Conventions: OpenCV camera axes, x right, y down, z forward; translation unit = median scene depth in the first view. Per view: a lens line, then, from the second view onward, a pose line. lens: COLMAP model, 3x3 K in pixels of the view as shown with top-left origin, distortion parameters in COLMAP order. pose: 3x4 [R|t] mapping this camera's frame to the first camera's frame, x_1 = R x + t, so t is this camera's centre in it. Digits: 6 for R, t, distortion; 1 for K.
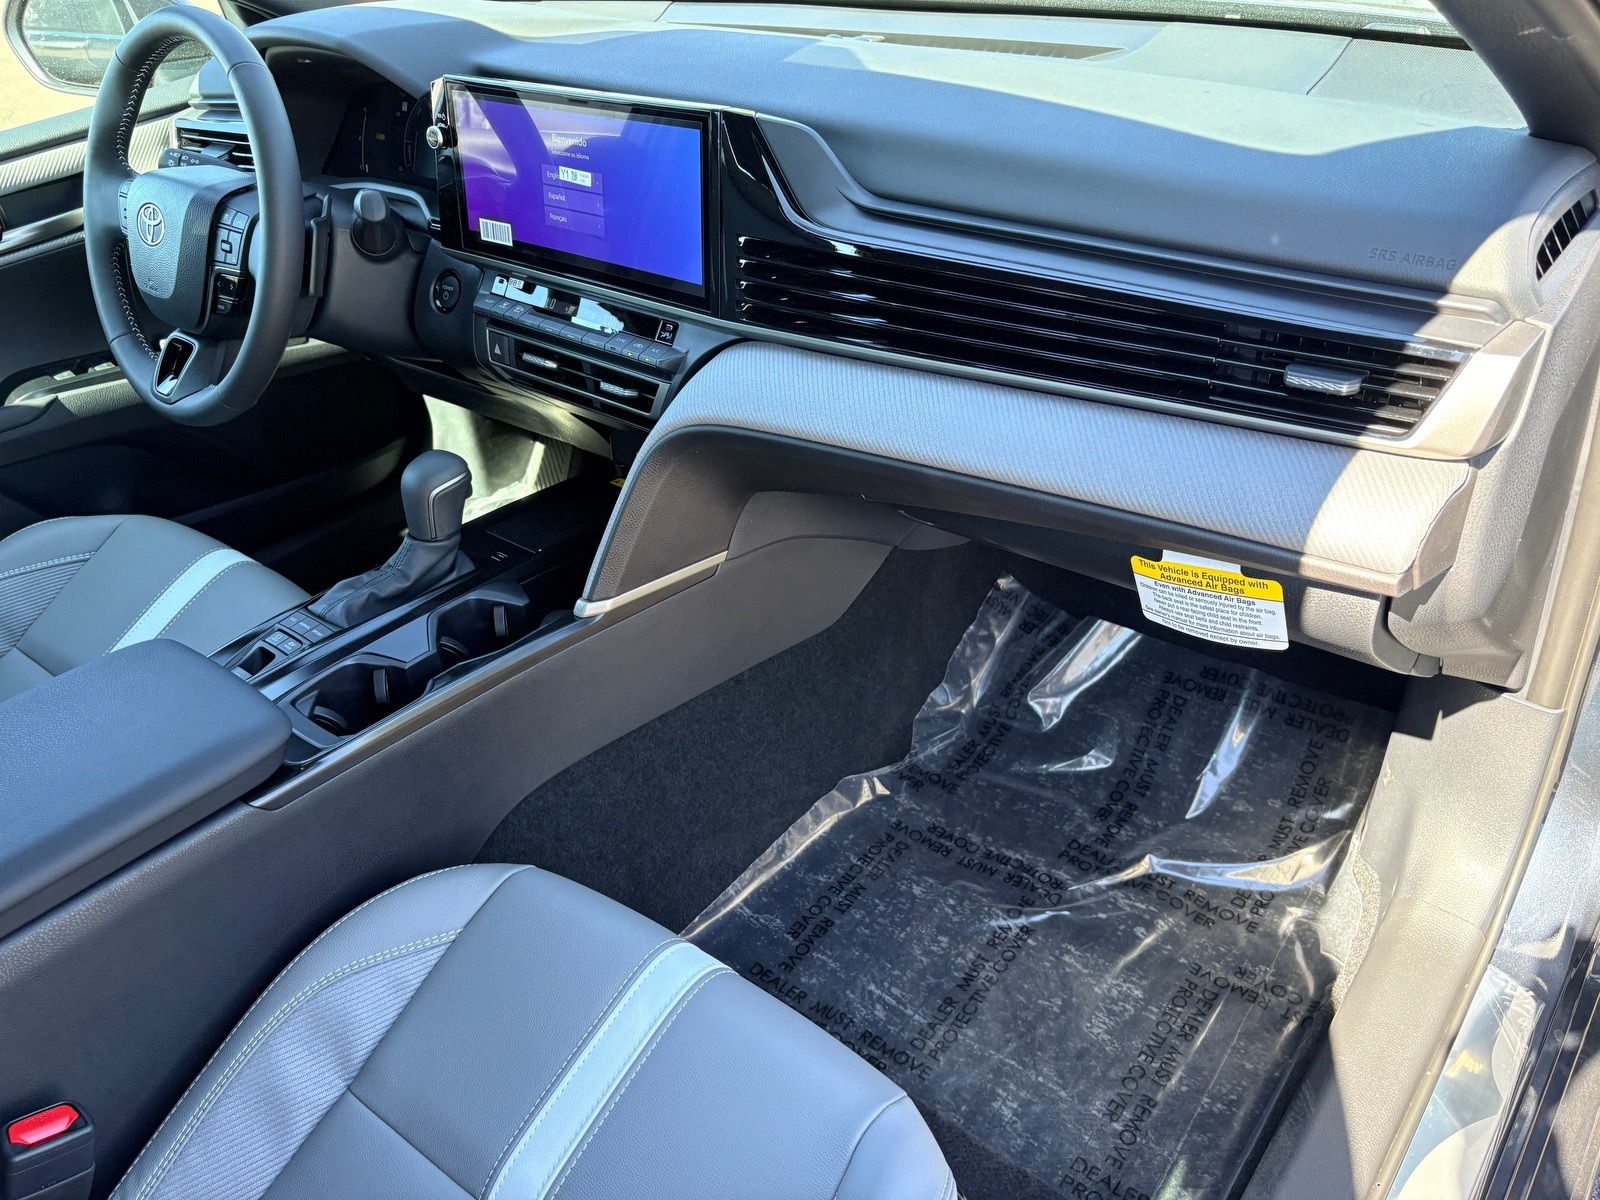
lens RADIAL K [[1222.5, 0, 800.0], [0, 1222.5, 592.6], [0, 0, 1]] dist [0.021060, -0.026636]
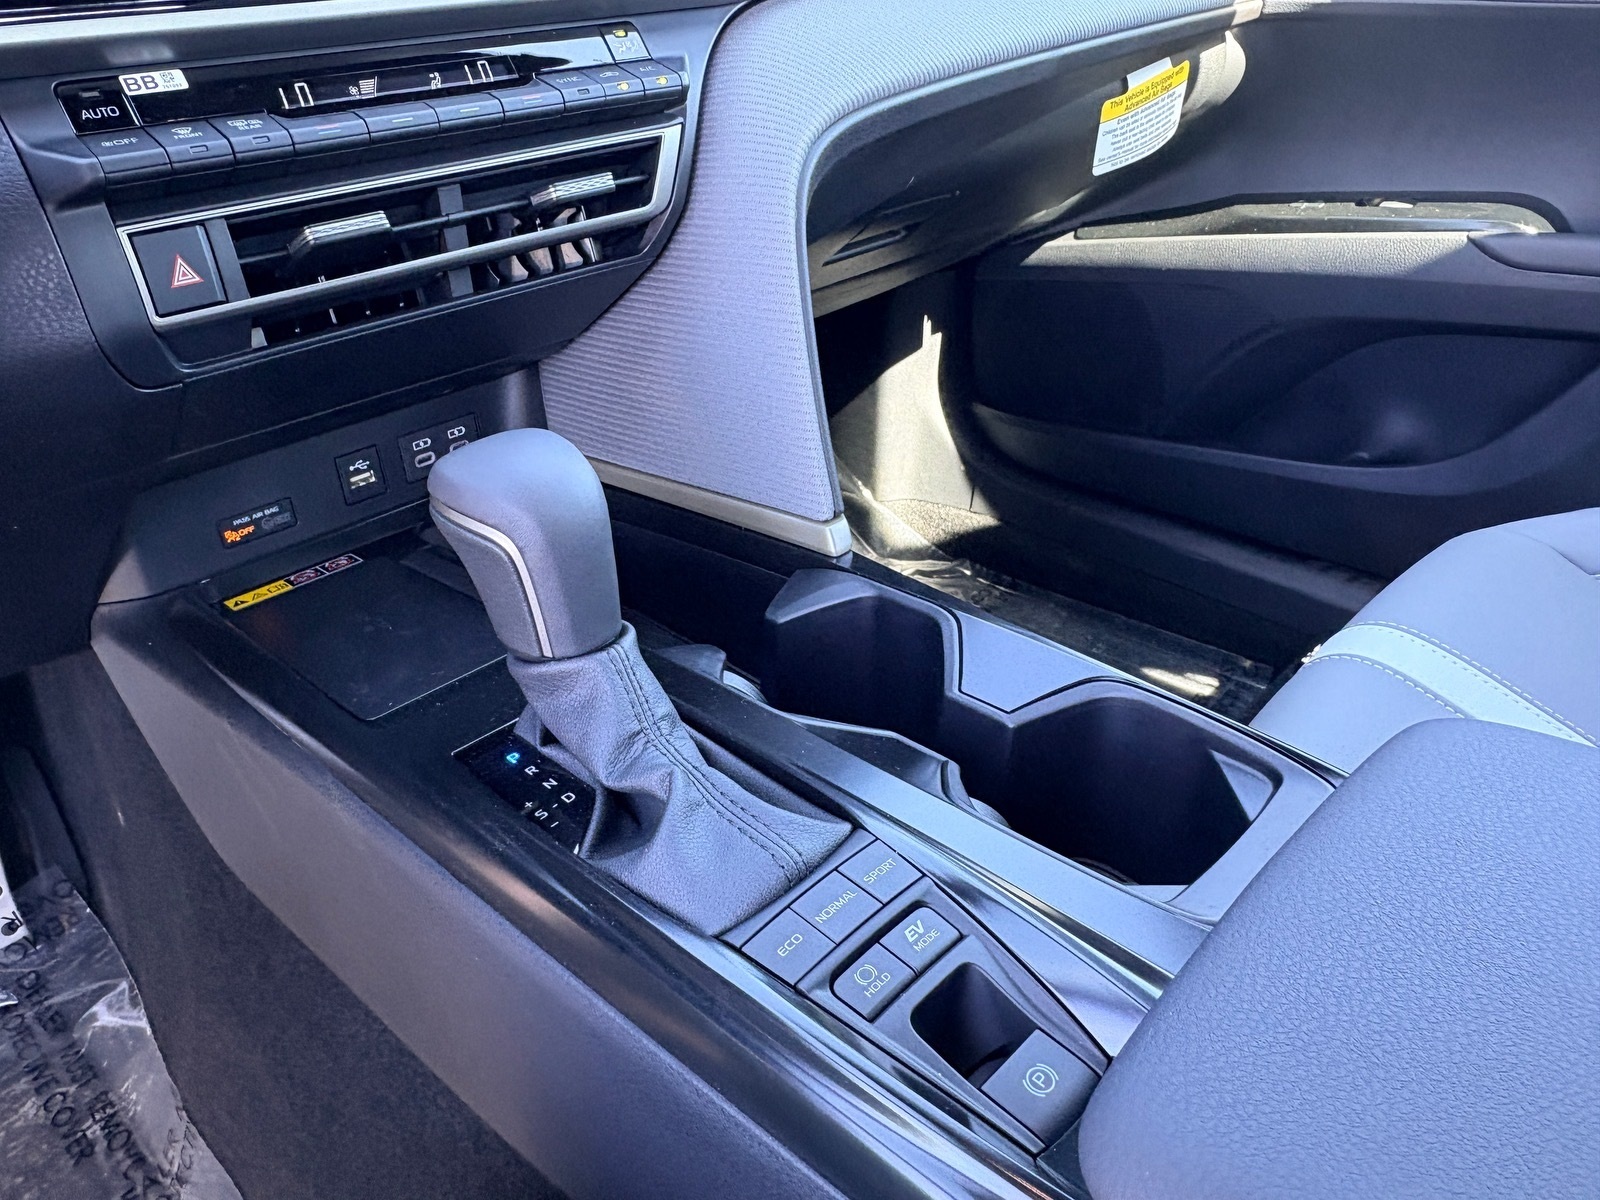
lens RADIAL K [[1138.0, 0, 752.2], [0, 1138.0, 582.9], [0, 0, 1]] dist [-0.001188, -0.001751]
pose [[0.115002, -0.439240, 0.890978, -0.645996], [0.574469, 0.761141, 0.301083, -0.145902], [-0.810407, 0.477214, 0.339863, 0.876797]]
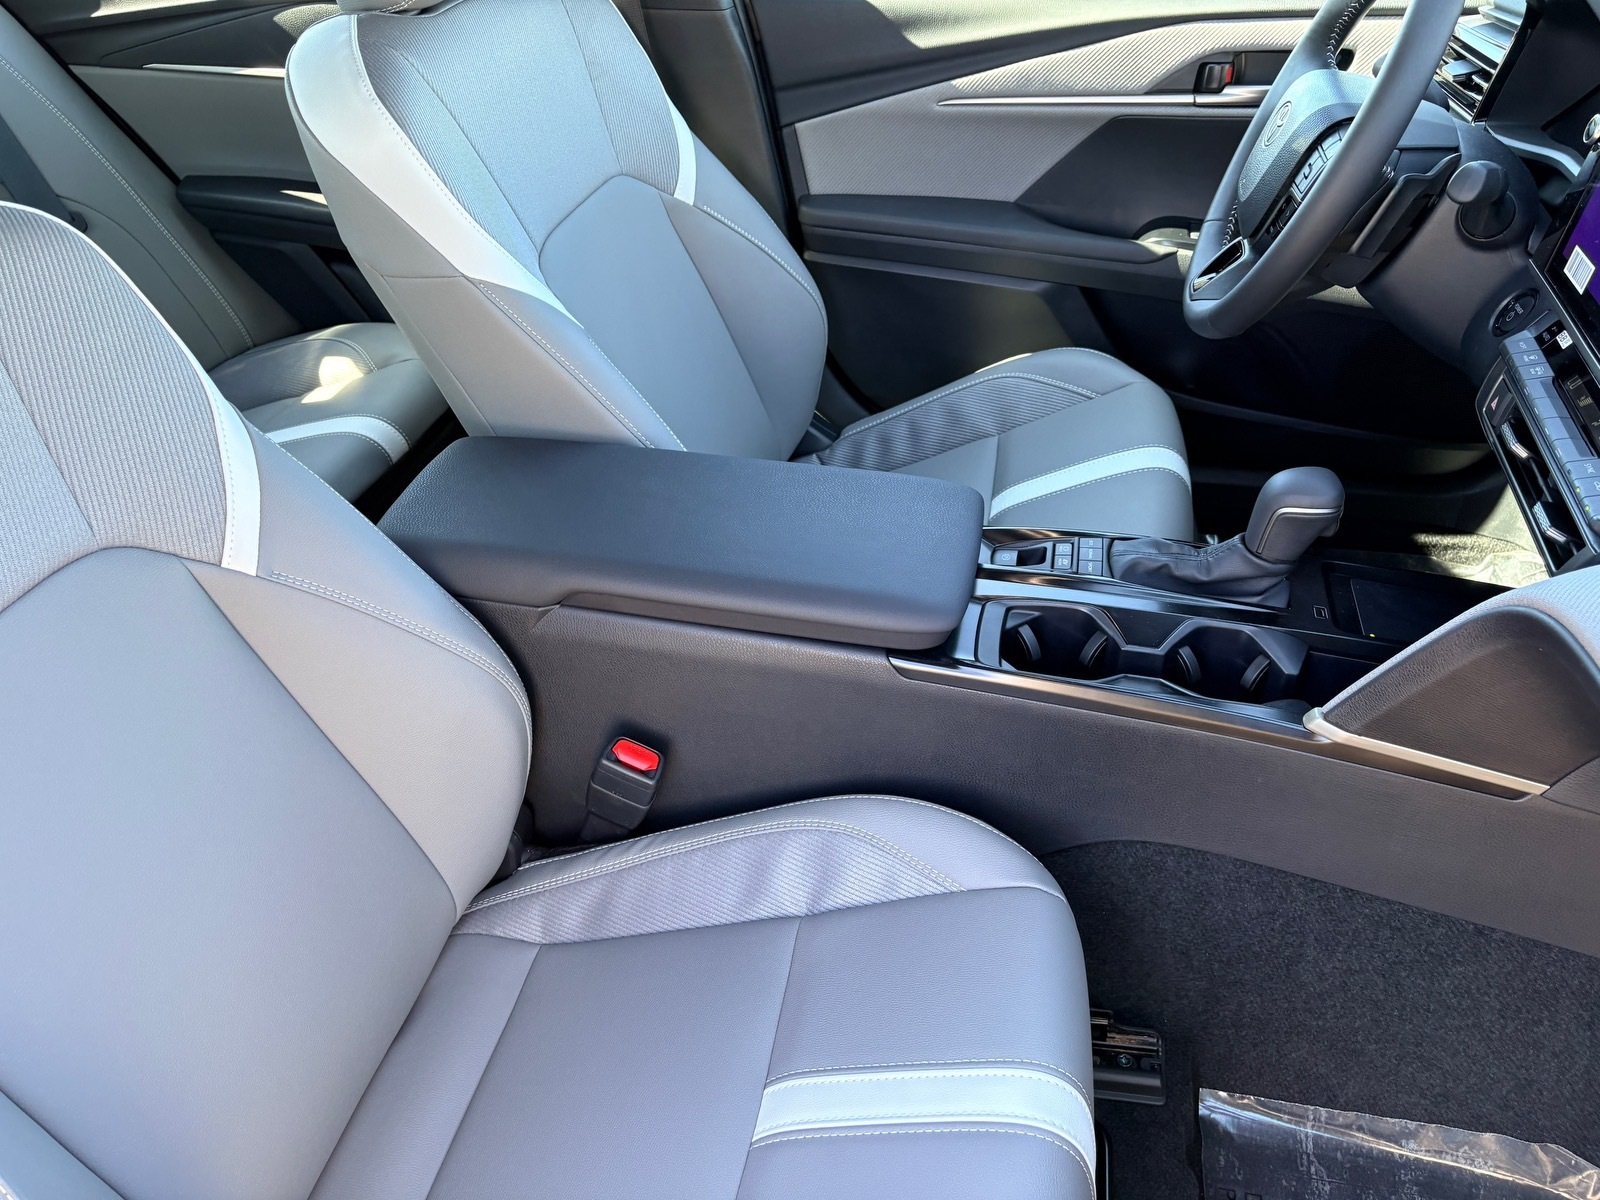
lens RADIAL K [[1222.5, 0, 789.9], [0, 1222.5, 602.1], [0, 0, 1]] dist [0.021060, -0.026636]
pose [[0.455209, 0.567669, -0.685957, 0.181048], [-0.493109, 0.802198, 0.336633, -0.153368], [0.741369, 0.185013, 0.645091, 0.196111]]
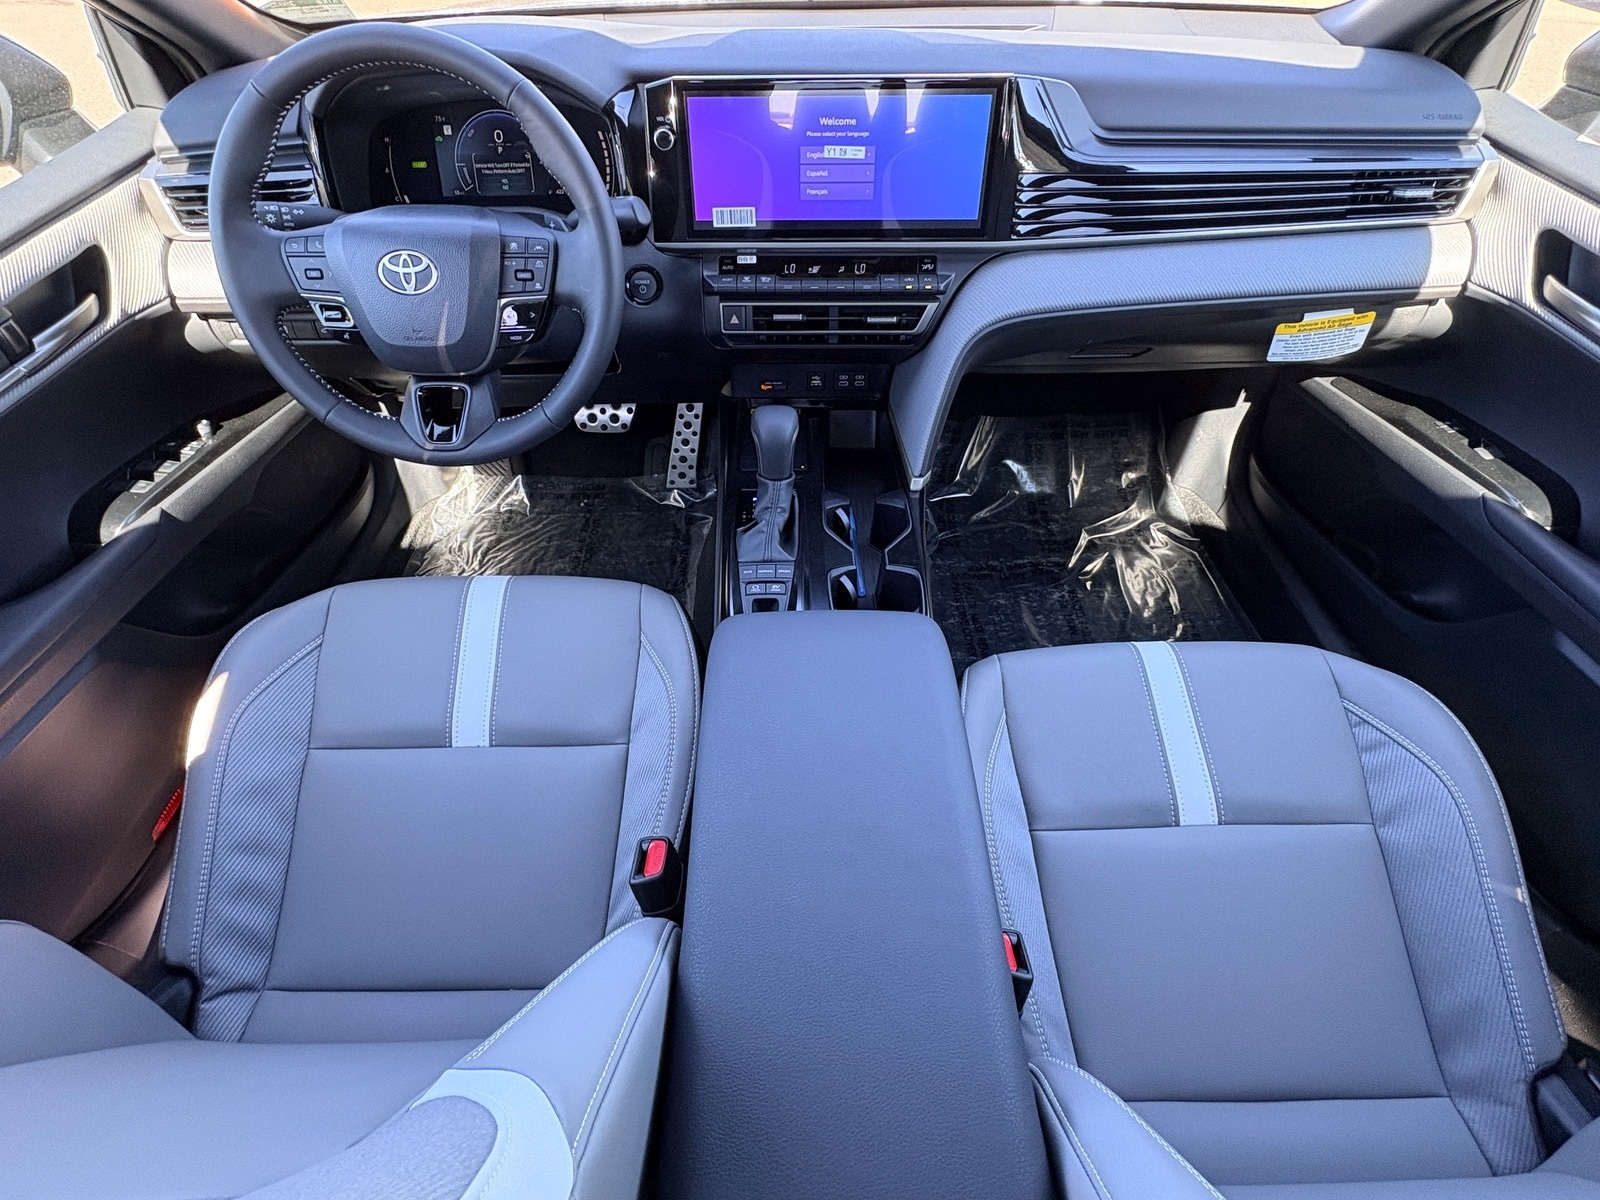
lens RADIAL K [[801.2, 0, 785.4], [0, 801.2, 596.2], [0, 0, 1]] dist [-0.002130, 0.000396]
pose [[0.773824, -0.395813, 0.494498, -0.795855], [0.312662, 0.917658, 0.245249, -0.139579], [-0.550852, -0.035169, 0.833861, 0.327854]]
